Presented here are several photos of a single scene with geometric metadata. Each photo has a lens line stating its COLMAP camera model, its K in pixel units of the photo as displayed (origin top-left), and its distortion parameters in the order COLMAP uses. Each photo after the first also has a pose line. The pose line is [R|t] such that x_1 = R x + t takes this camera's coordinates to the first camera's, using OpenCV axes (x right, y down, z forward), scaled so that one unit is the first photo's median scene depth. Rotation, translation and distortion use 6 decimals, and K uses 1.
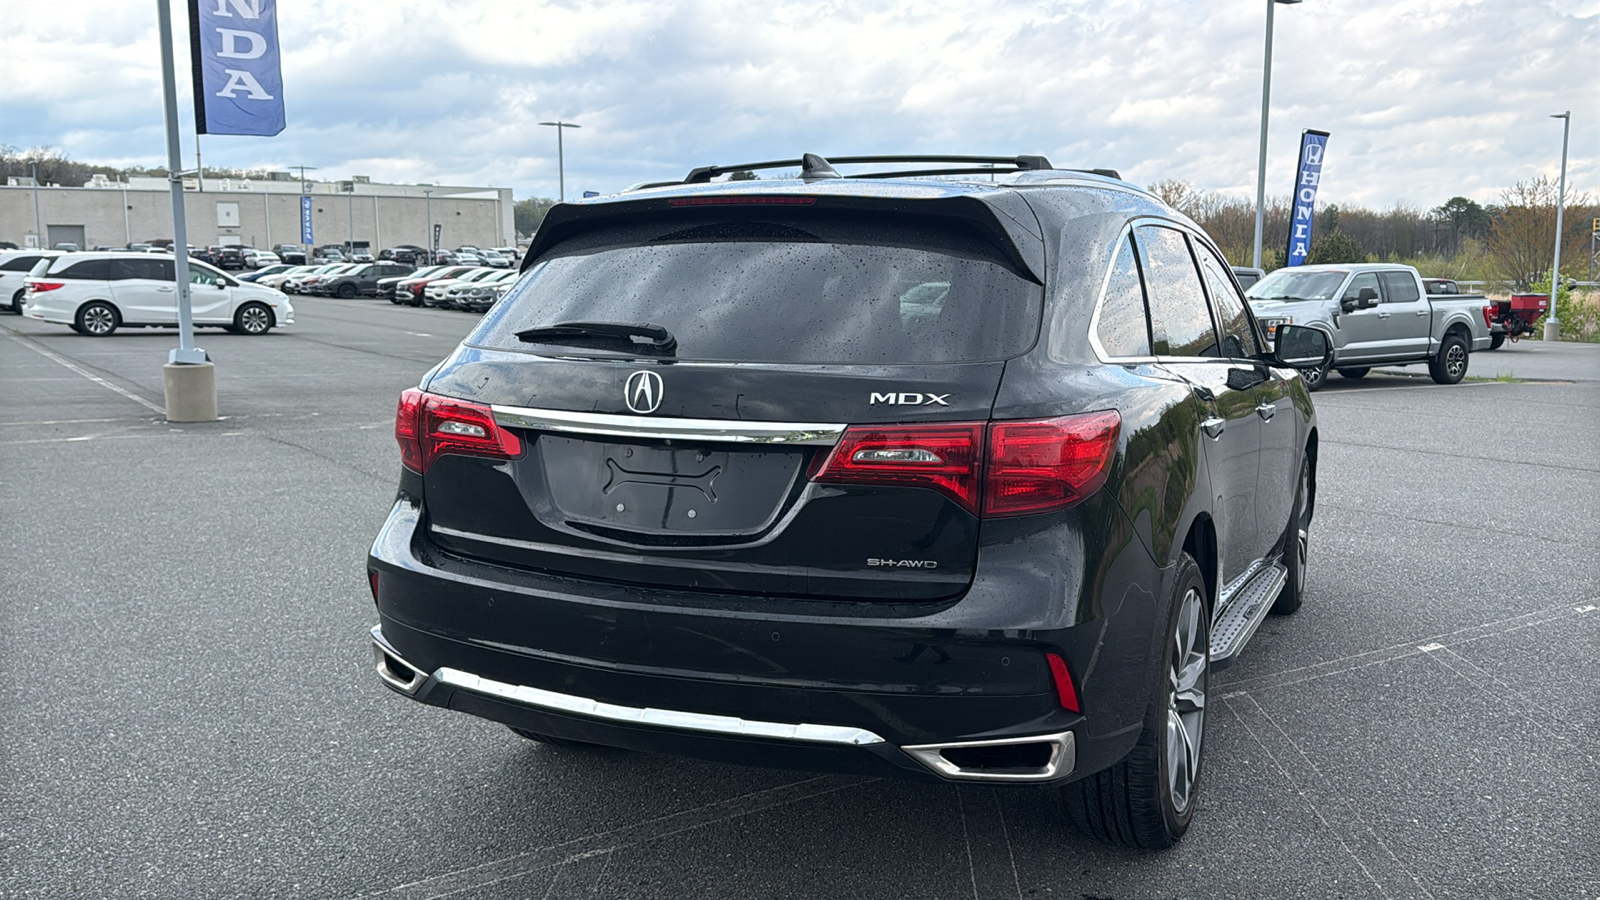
lens RADIAL K [[1355.3, 0, 841.8], [0, 1355.3, 439.1], [0, 0, 1]] dist [0.158864, -0.246763]
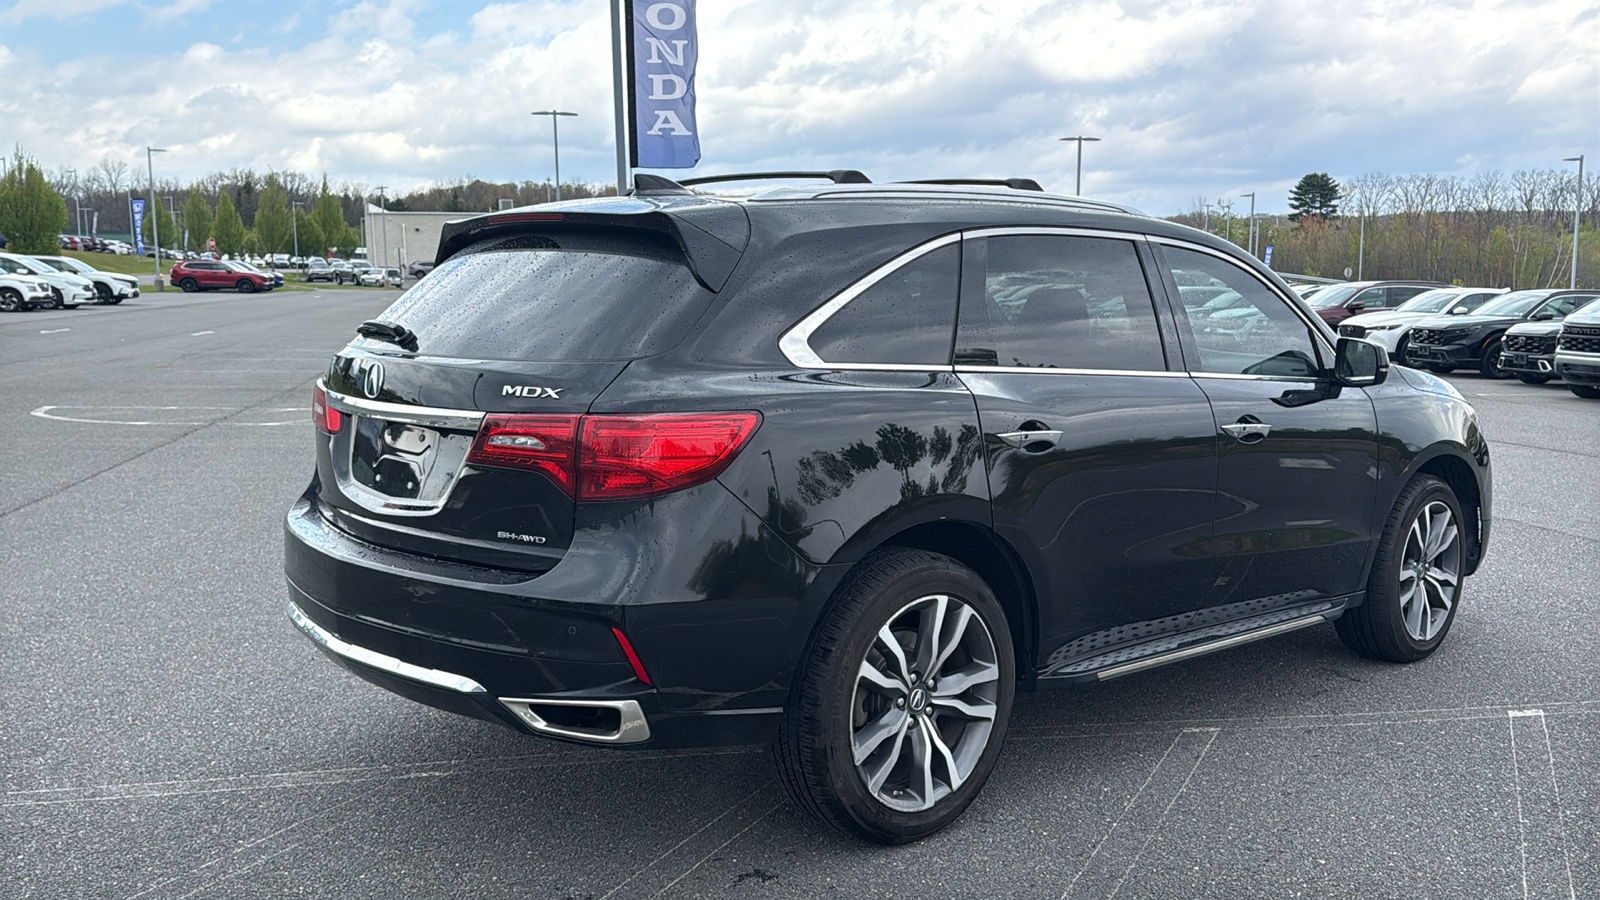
lens RADIAL K [[1360.0, 0, 838.1], [0, 1360.0, 442.9], [0, 0, 1]] dist [0.135665, -0.219206]
pose [[0.919415, 0.045218, -0.390681, 0.567048], [-0.047588, 0.998860, 0.003618, -0.002756], [0.390400, 0.015266, 0.920519, 0.043083]]
